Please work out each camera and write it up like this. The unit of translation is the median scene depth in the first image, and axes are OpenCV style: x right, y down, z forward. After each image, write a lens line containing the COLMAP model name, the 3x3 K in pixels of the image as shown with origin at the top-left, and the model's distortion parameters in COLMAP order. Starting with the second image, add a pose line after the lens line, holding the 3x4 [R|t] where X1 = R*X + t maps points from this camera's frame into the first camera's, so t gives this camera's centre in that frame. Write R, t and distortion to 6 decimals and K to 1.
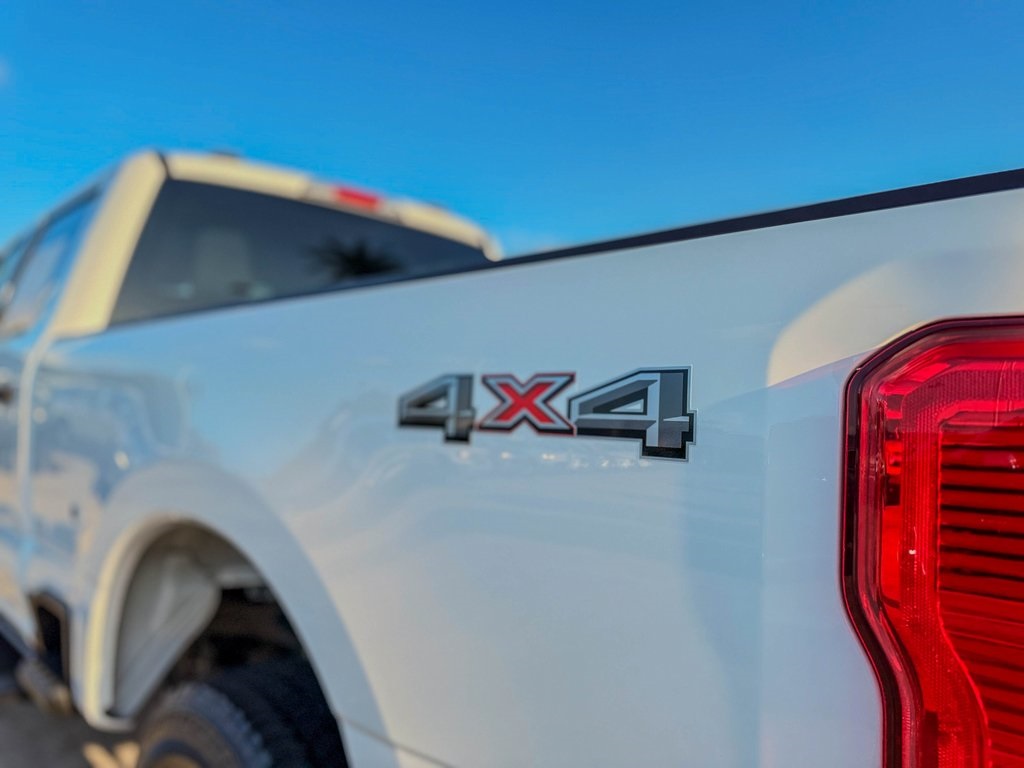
lens RADIAL K [[782.2, 0, 505.9], [0, 782.2, 386.2], [0, 0, 1]] dist [0.036816, -0.011853]
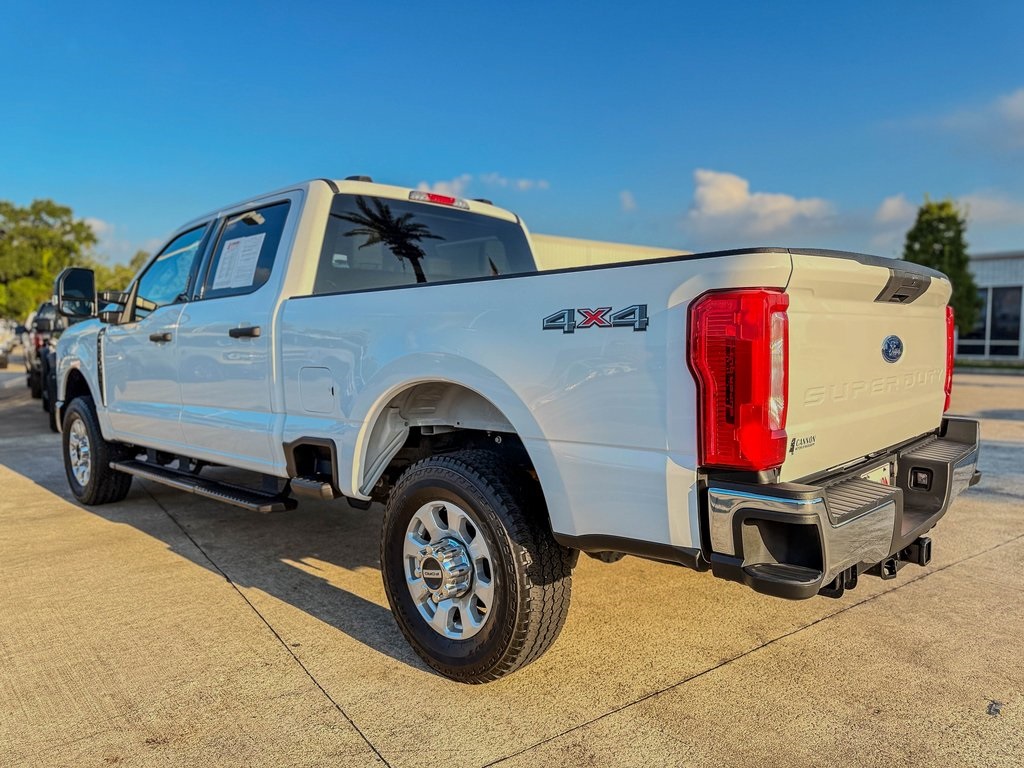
lens RADIAL K [[782.2, 0, 517.4], [0, 782.2, 391.4], [0, 0, 1]] dist [0.036816, -0.011853]
pose [[0.997963, -0.048891, 0.040977, -0.429688], [0.044795, 0.994419, 0.095521, 0.001853], [-0.045418, -0.093491, 0.994584, -2.119959]]
